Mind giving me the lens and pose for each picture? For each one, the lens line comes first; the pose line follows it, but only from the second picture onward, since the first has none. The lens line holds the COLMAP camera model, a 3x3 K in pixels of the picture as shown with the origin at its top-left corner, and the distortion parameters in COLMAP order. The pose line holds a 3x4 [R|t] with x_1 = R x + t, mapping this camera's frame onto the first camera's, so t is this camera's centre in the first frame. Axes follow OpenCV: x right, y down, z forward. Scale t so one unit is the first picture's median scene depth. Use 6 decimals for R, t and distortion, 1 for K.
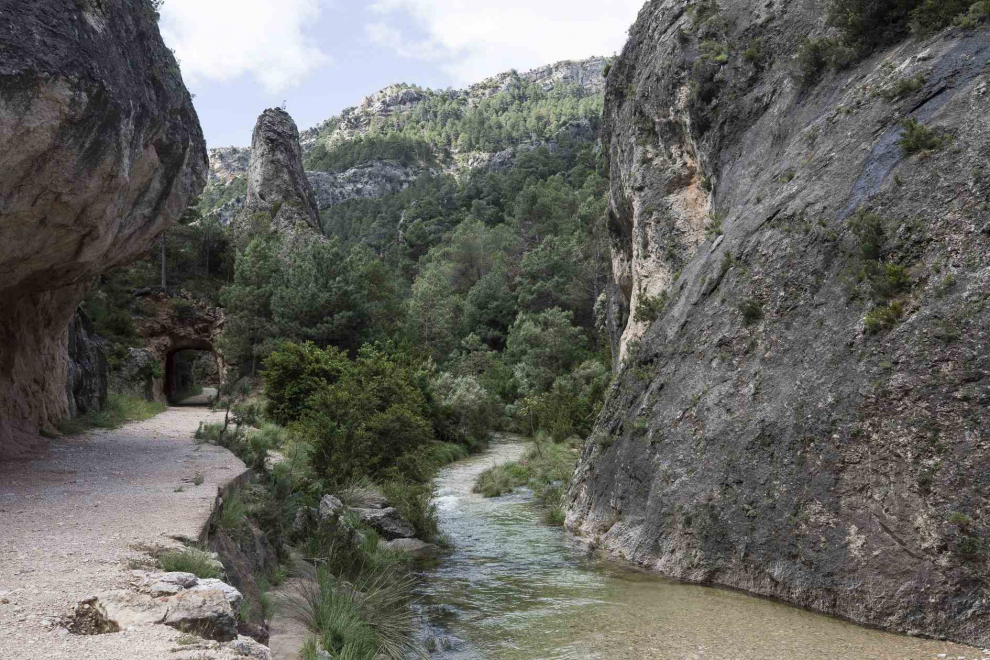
lens RADIAL K [[985.0, 0, 487.6], [0, 985.0, 330.2], [0, 0, 1]] dist [0.042355, 0.011595]
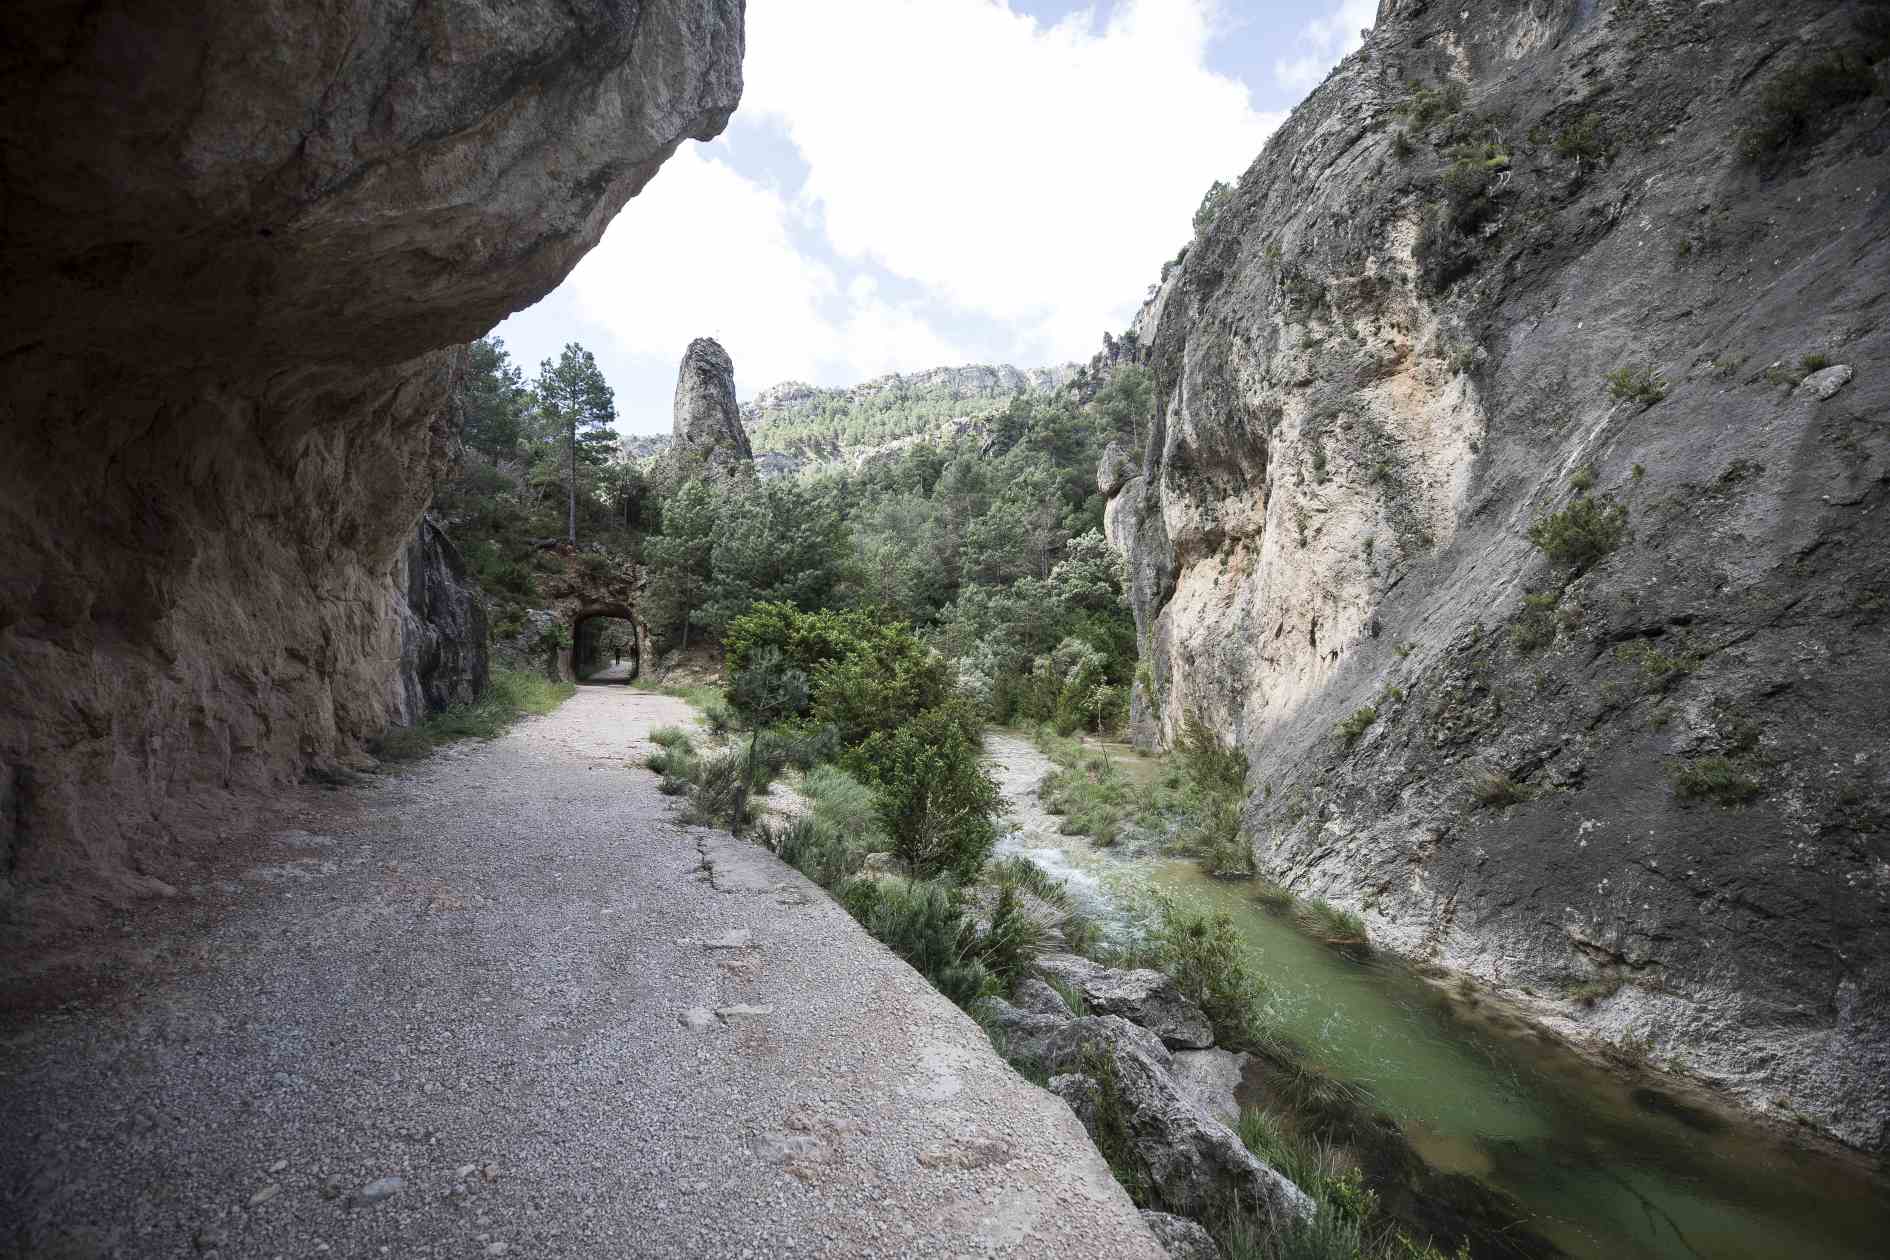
lens RADIAL K [[897.4, 0, 945.0], [0, 897.4, 630.0], [0, 0, 1]] dist [-0.043251, 0.013852]
pose [[0.996074, 0.017672, 0.086745, -0.139404], [-0.019487, 0.999607, 0.020130, 0.018480], [-0.086355, -0.021741, 0.996027, 0.401881]]
